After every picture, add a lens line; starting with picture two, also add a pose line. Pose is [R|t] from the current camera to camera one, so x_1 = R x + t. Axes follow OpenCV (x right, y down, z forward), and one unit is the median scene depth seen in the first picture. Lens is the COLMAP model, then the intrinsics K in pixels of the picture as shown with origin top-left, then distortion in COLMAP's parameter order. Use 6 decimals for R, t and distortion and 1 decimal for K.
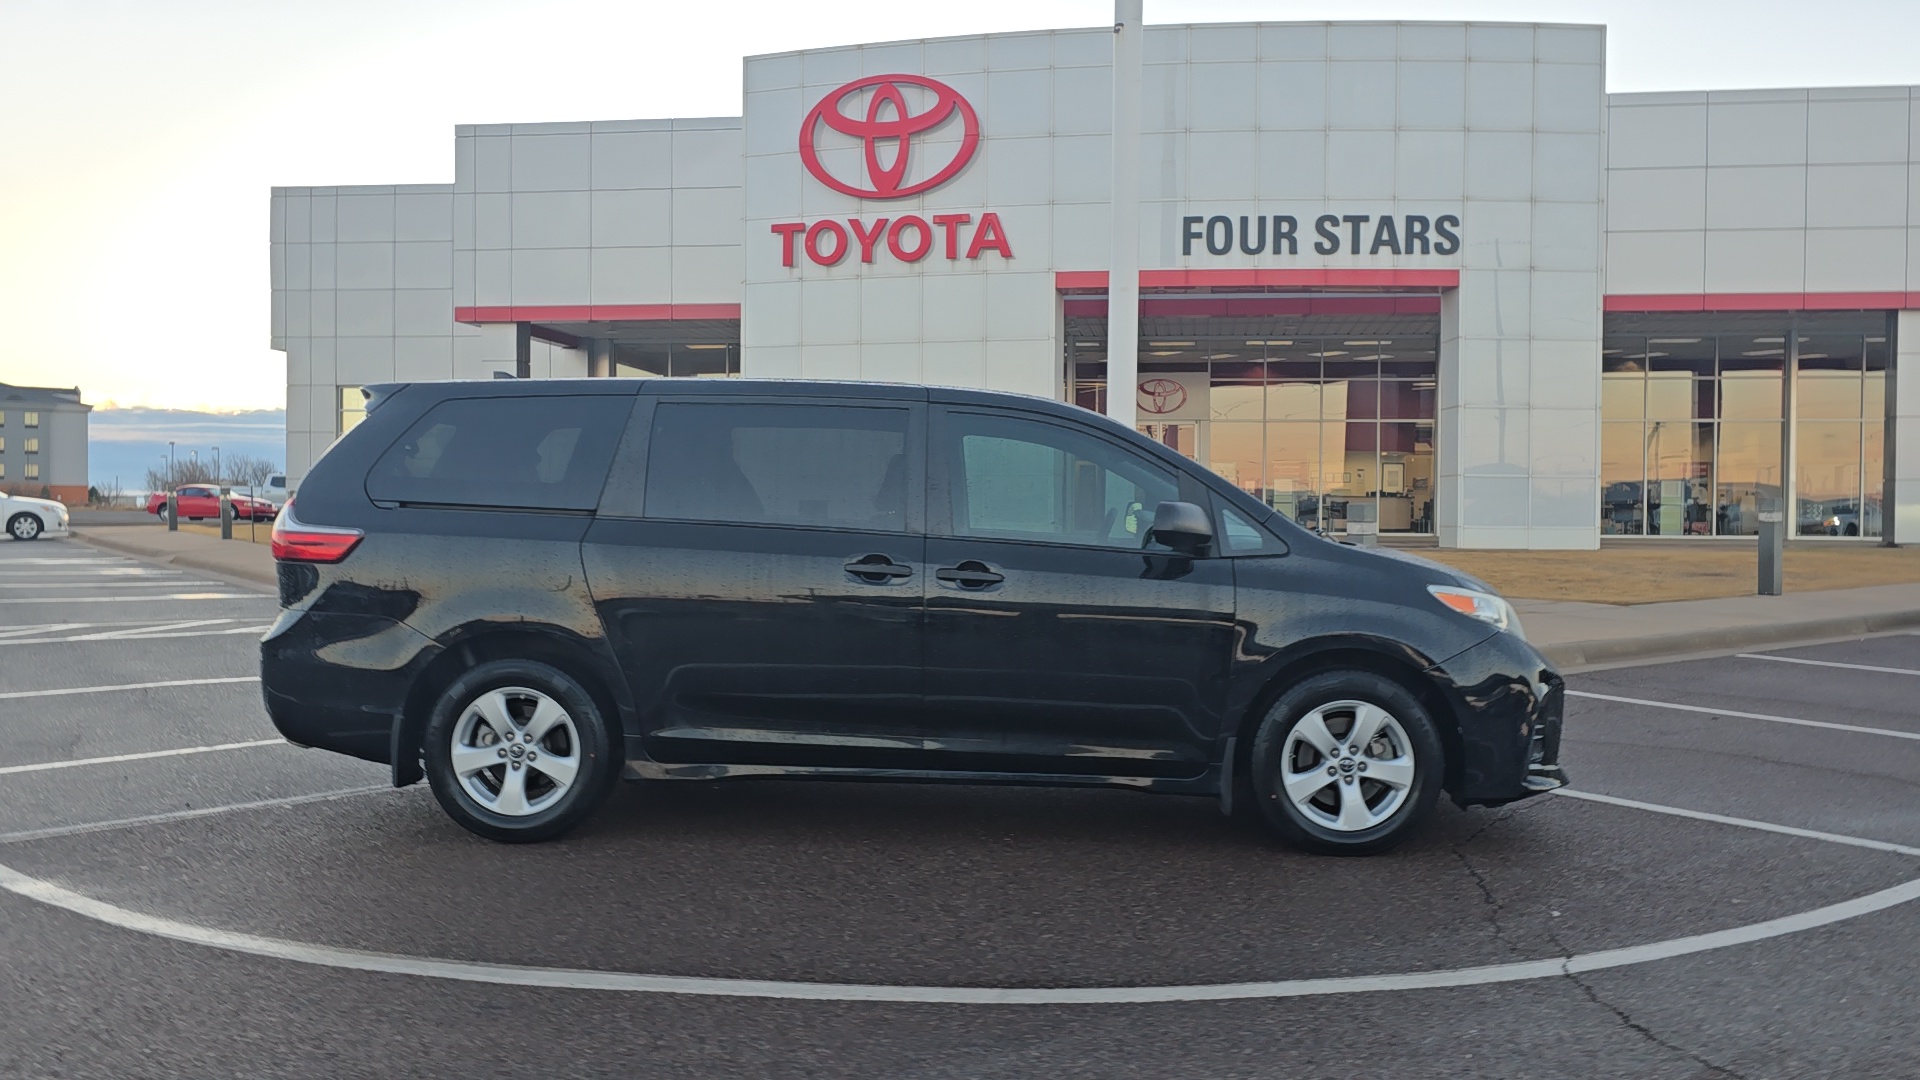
lens RADIAL K [[1597.3, 0, 968.1], [0, 1597.3, 542.2], [0, 0, 1]] dist [-0.003689, -0.003669]
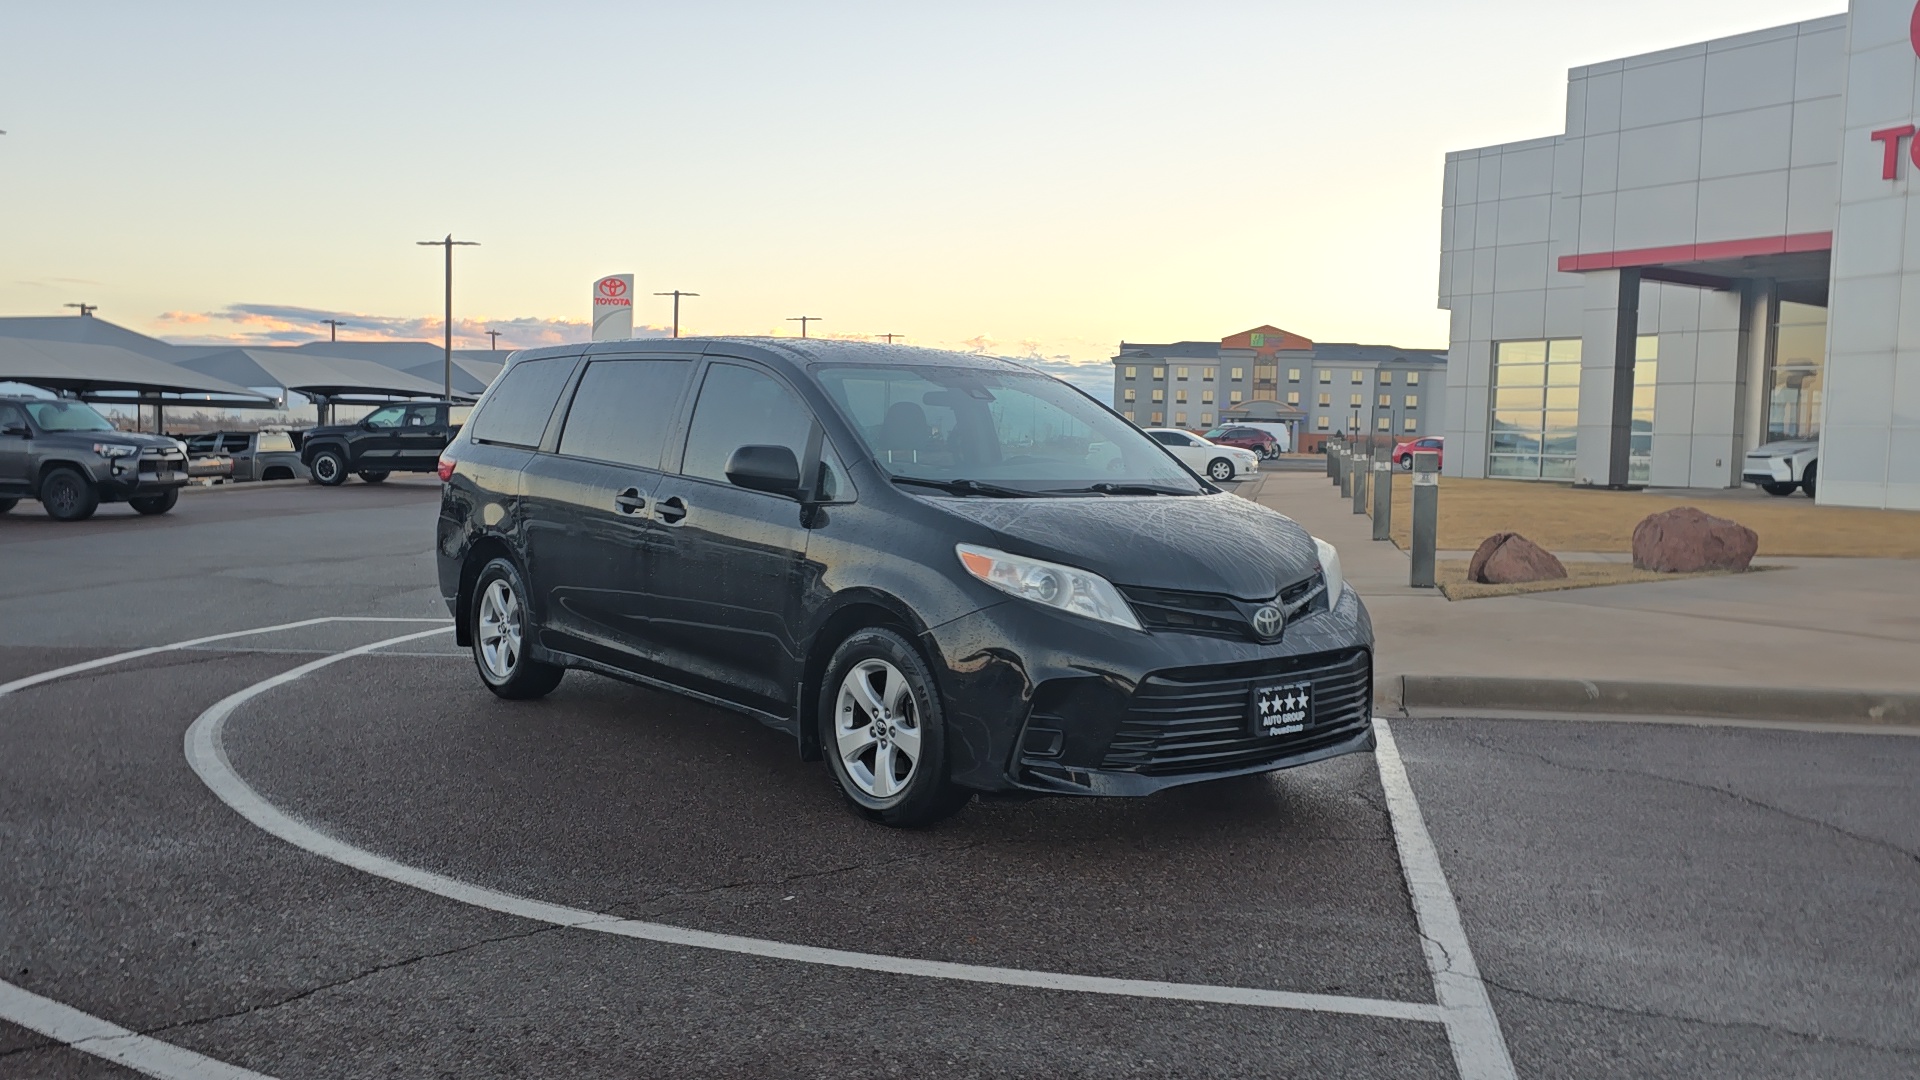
lens RADIAL K [[1597.3, 0, 968.1], [0, 1597.3, 542.2], [0, 0, 1]] dist [-0.003689, -0.003669]
pose [[0.660502, 0.057814, -0.748595, 0.204559], [-0.036643, 0.998325, 0.044769, -0.003005], [0.749929, -0.002139, 0.661515, 0.086897]]
